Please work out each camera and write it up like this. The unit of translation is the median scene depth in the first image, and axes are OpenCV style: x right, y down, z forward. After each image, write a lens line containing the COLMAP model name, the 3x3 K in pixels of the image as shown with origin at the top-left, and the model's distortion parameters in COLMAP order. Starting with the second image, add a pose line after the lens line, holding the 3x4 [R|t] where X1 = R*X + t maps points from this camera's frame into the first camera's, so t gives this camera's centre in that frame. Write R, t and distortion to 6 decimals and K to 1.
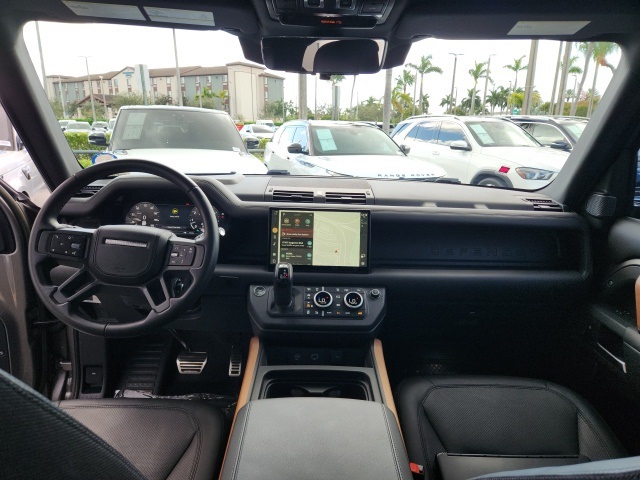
lens RADIAL K [[441.5, 0, 320.0], [0, 441.5, 240.0], [0, 0, 1]] dist [0.040600, -0.047475]
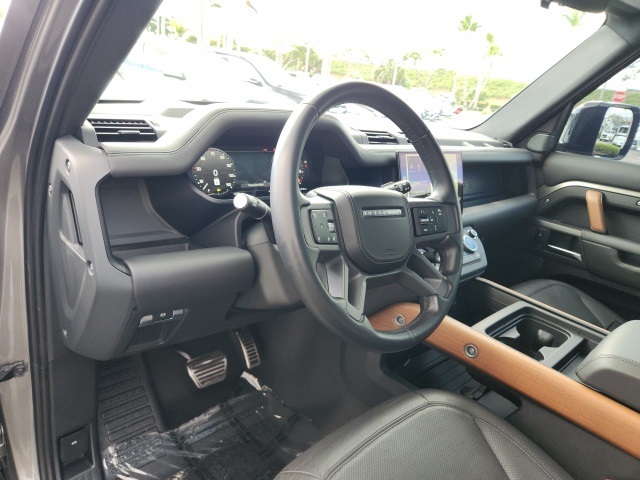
lens RADIAL K [[441.5, 0, 320.0], [0, 441.5, 240.0], [0, 0, 1]] dist [0.040600, -0.047475]
pose [[0.736416, -0.159827, 0.657378, -0.717067], [0.060852, 0.983403, 0.170924, -0.055403], [-0.673786, -0.085868, 0.733920, 0.428573]]
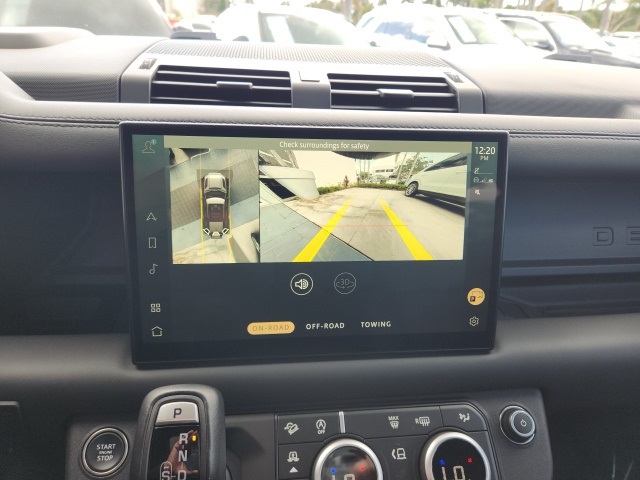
lens RADIAL K [[441.5, 0, 320.0], [0, 441.5, 240.0], [0, 0, 1]] dist [0.040600, -0.047475]
pose [[0.994504, -0.031122, 0.099969, -0.027984], [0.011399, 0.981311, 0.192092, -0.051450], [-0.104079, -0.189897, 0.976272, 0.662218]]
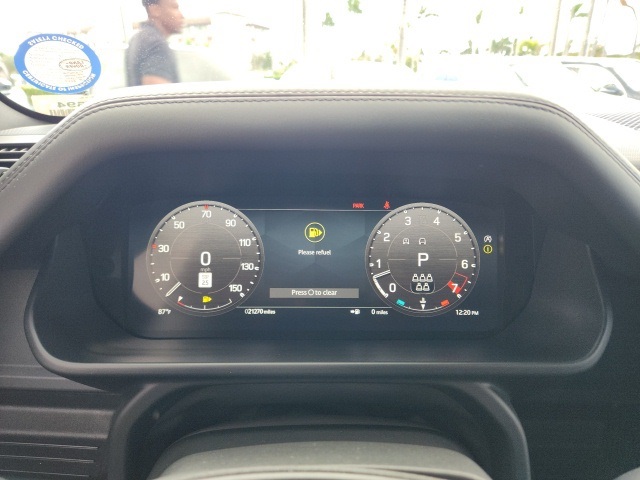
lens RADIAL K [[441.5, 0, 320.0], [0, 441.5, 240.0], [0, 0, 1]] dist [0.040600, -0.047475]
pose [[0.999625, -0.019121, 0.019620, -0.331114], [0.017192, 0.995408, 0.094168, -0.086565], [-0.021330, -0.093795, 0.995363, 0.730822]]
